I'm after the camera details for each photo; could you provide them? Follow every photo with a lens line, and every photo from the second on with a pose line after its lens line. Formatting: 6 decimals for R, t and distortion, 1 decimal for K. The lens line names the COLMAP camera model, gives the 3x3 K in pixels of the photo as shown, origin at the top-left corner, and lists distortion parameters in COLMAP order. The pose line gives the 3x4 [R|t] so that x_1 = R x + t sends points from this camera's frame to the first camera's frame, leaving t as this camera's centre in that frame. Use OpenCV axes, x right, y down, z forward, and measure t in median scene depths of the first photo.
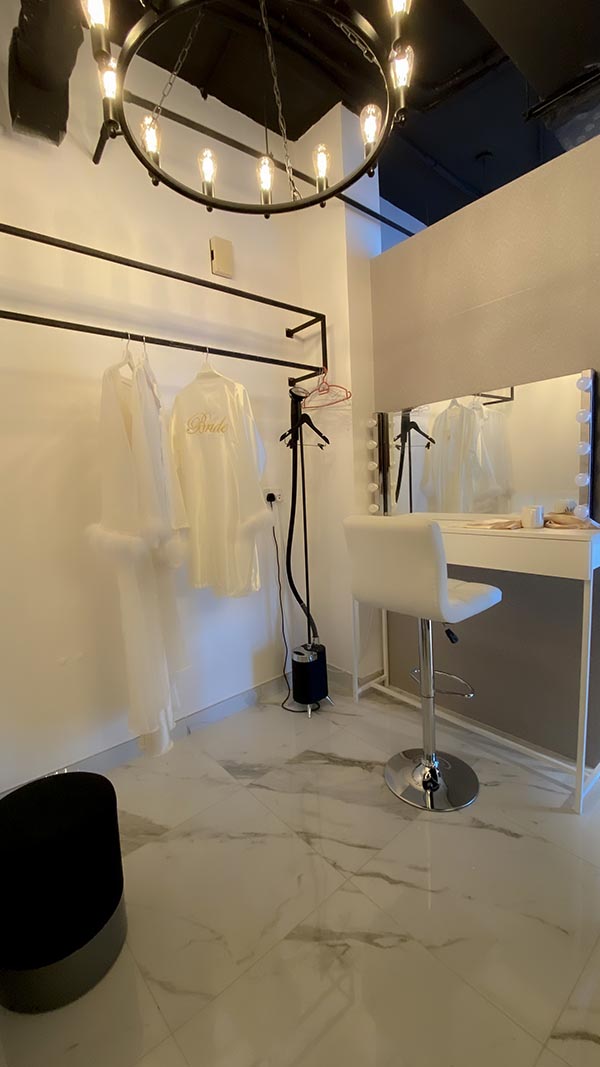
lens RADIAL K [[433.2, 0, 300.0], [0, 433.2, 533.5], [0, 0, 1]] dist [0.042935, -0.034588]
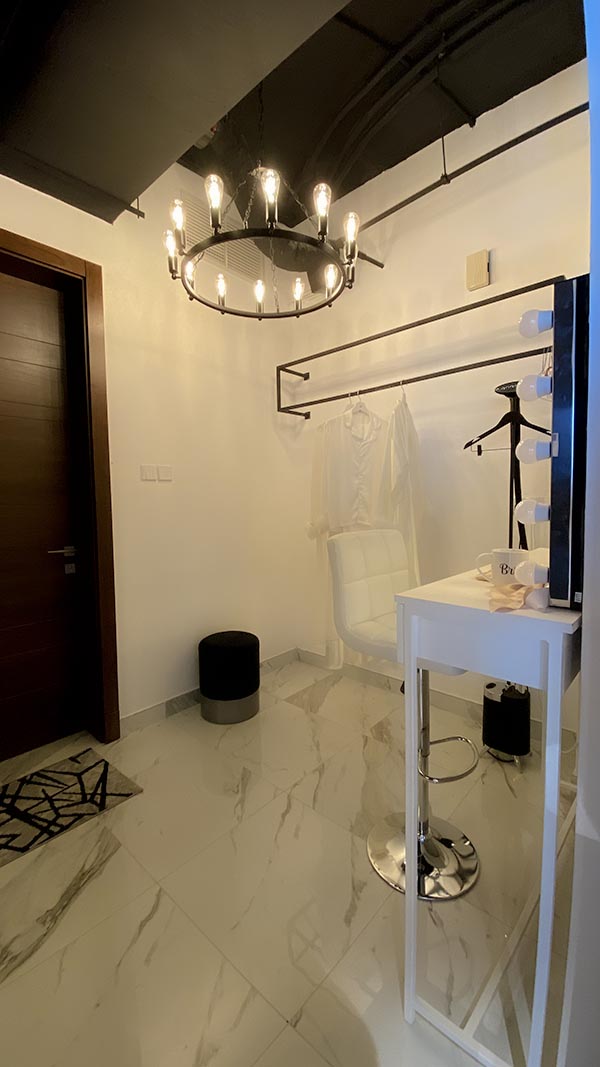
lens RADIAL K [[433.2, 0, 300.0], [0, 433.2, 533.5], [0, 0, 1]] dist [0.042935, -0.034588]
pose [[0.119728, 0.128861, -0.984409, 1.197728], [-0.096097, 0.988389, 0.117694, -0.150554], [0.988145, 0.080507, 0.130721, 0.712727]]
